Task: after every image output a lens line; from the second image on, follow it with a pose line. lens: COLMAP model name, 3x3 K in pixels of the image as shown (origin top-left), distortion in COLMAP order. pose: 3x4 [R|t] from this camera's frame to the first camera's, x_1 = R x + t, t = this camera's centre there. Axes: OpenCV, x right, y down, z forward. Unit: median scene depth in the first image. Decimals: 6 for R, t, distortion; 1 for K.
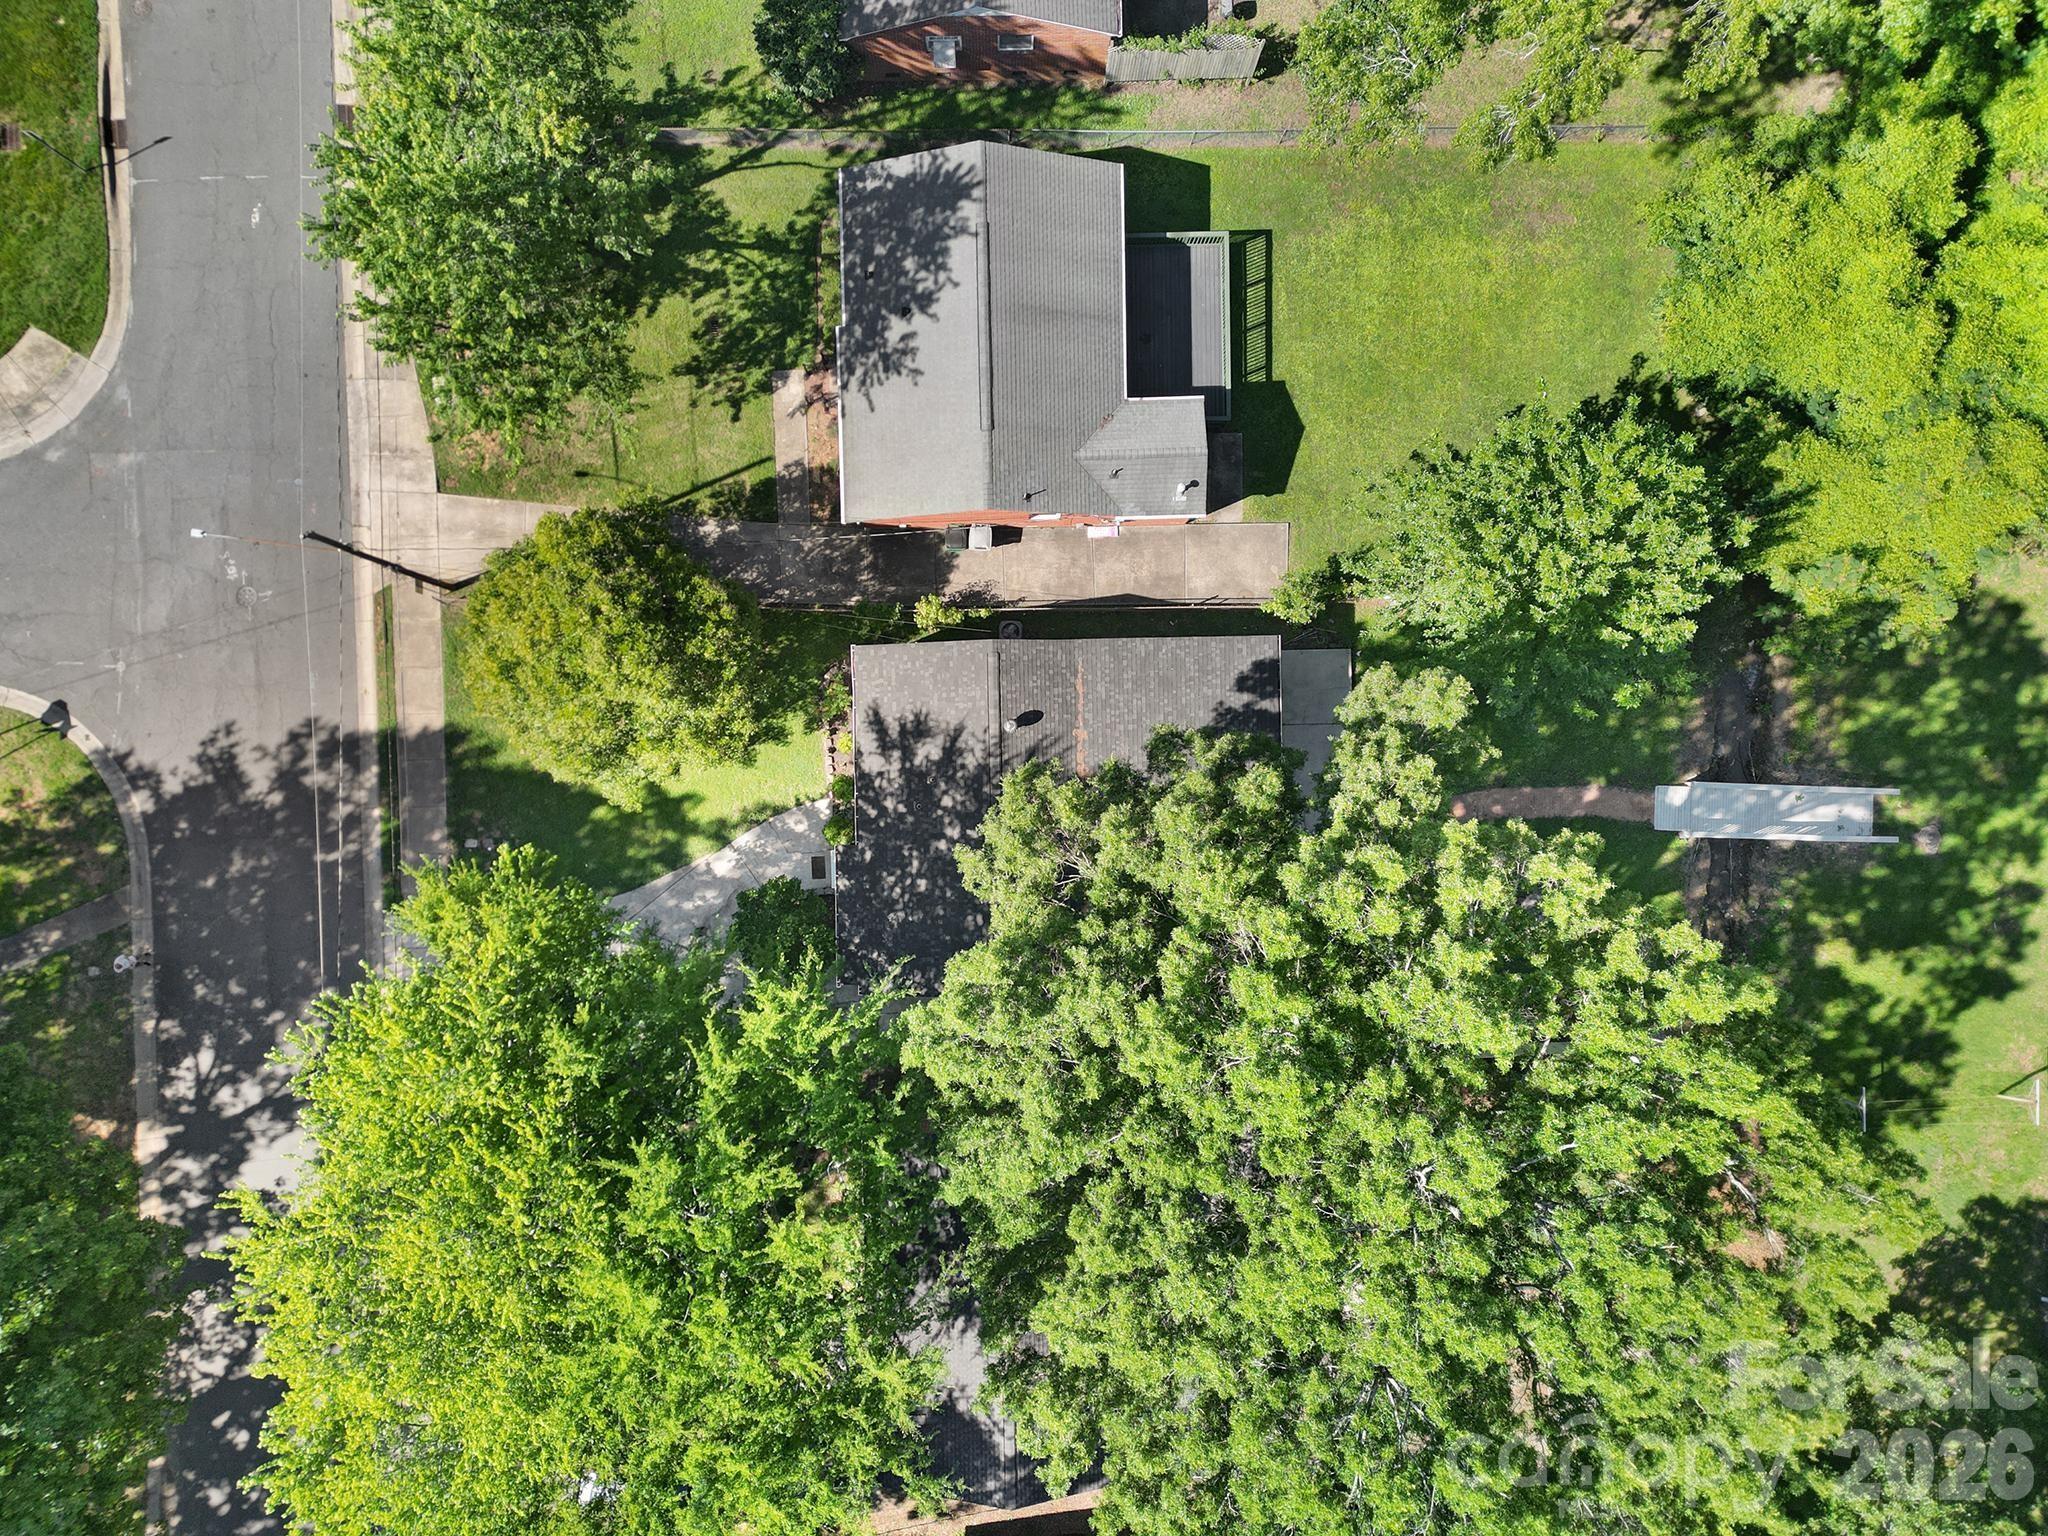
lens RADIAL K [[1381.3, 0, 1023.4], [0, 1381.3, 771.8], [0, 0, 1]] dist [0.028775, -0.031334]
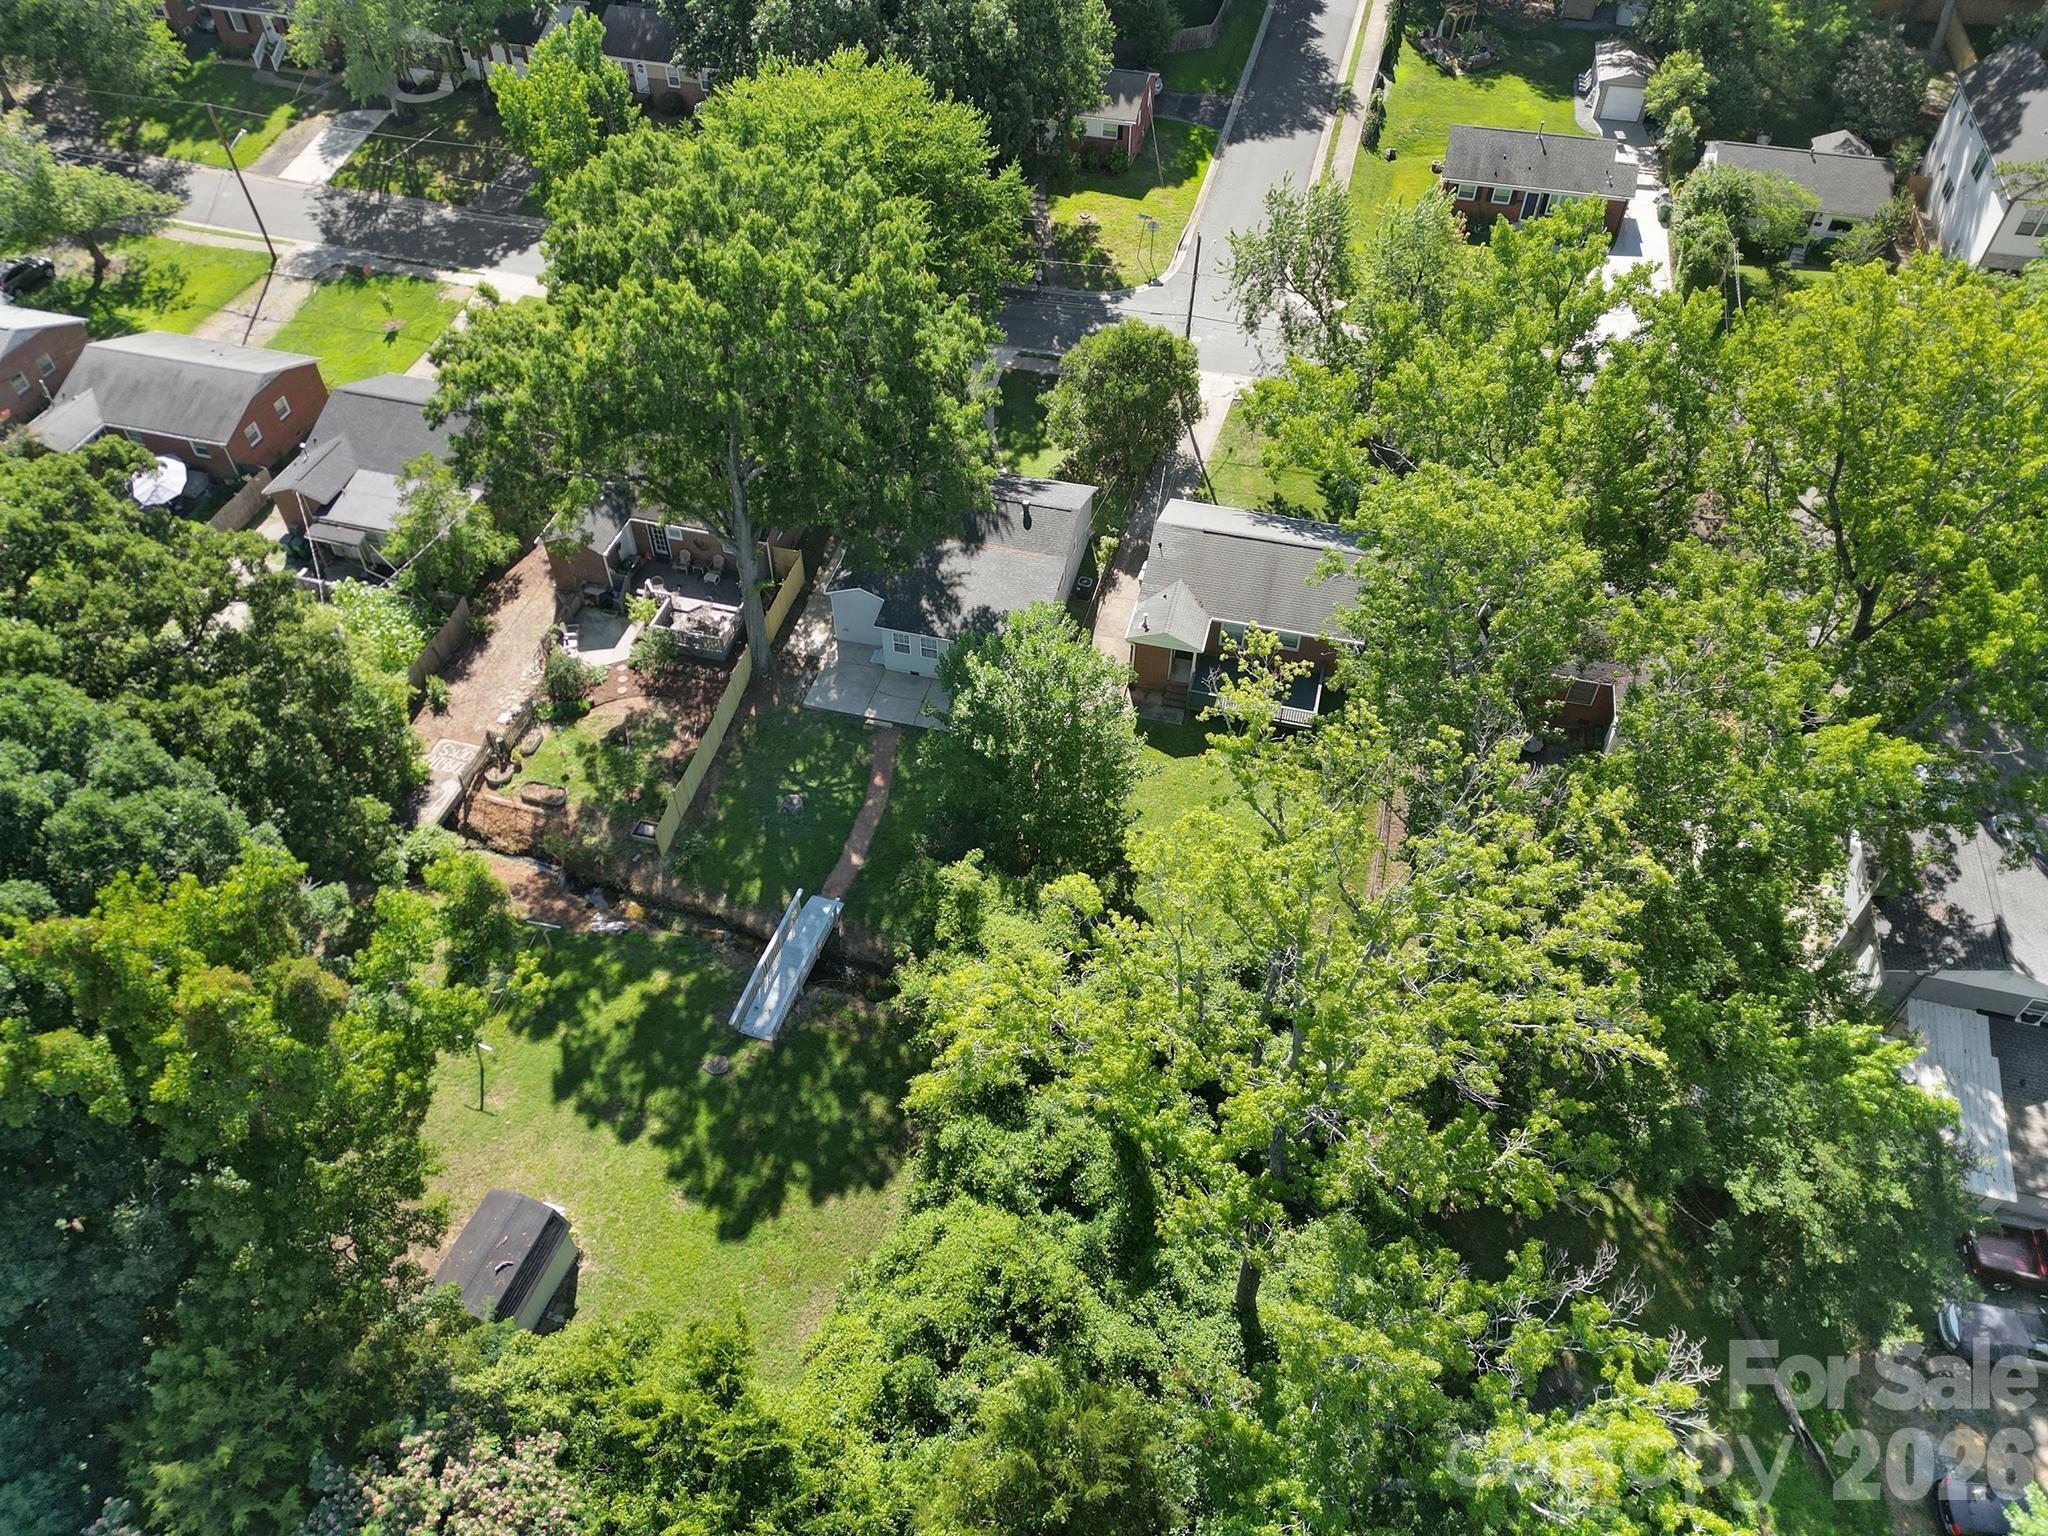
lens RADIAL K [[1381.3, 0, 1029.9], [0, 1381.3, 769.9], [0, 0, 1]] dist [0.028775, -0.031334]
pose [[-0.268752, 0.695539, -0.666332, 1.221978], [-0.962828, -0.213448, 0.165535, -0.352996], [-0.027091, 0.686051, 0.727049, -0.002774]]
